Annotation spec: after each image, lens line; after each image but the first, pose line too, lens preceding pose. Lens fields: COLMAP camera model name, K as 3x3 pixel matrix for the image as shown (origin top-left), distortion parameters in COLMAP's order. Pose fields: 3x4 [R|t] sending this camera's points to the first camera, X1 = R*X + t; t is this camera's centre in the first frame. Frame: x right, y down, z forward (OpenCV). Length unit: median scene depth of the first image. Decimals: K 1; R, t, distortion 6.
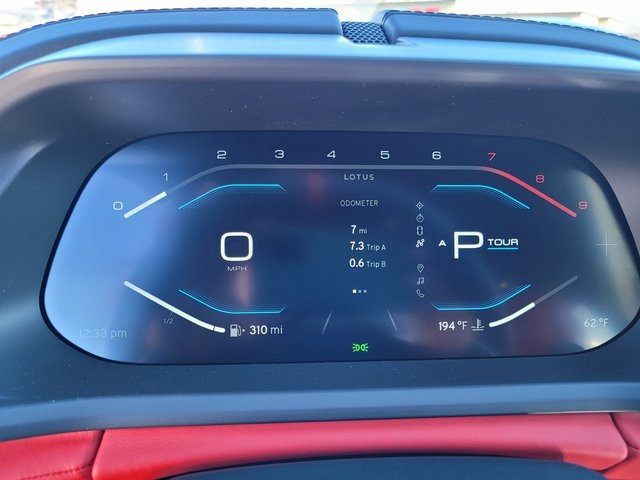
lens RADIAL K [[474.9, 0, 320.0], [0, 474.9, 240.0], [0, 0, 1]] dist [0.062736, -0.036944]
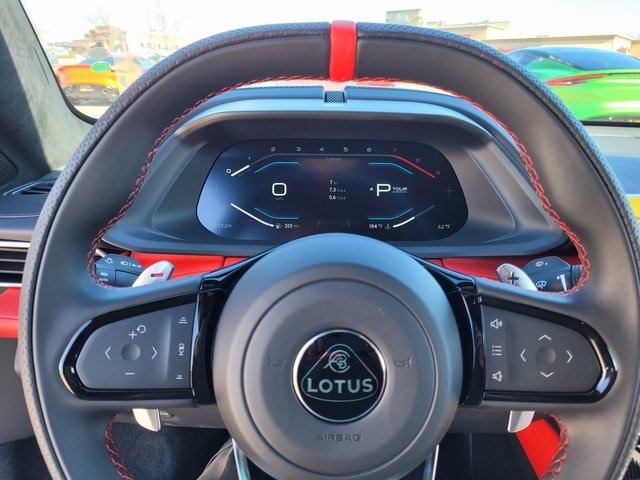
lens RADIAL K [[474.9, 0, 320.0], [0, 474.9, 240.0], [0, 0, 1]] dist [0.062736, -0.036944]
pose [[0.997922, 0.009924, -0.063659, 0.162950], [-0.012792, 0.998914, -0.044810, 0.349141], [0.063145, 0.045531, 0.996965, -1.218115]]
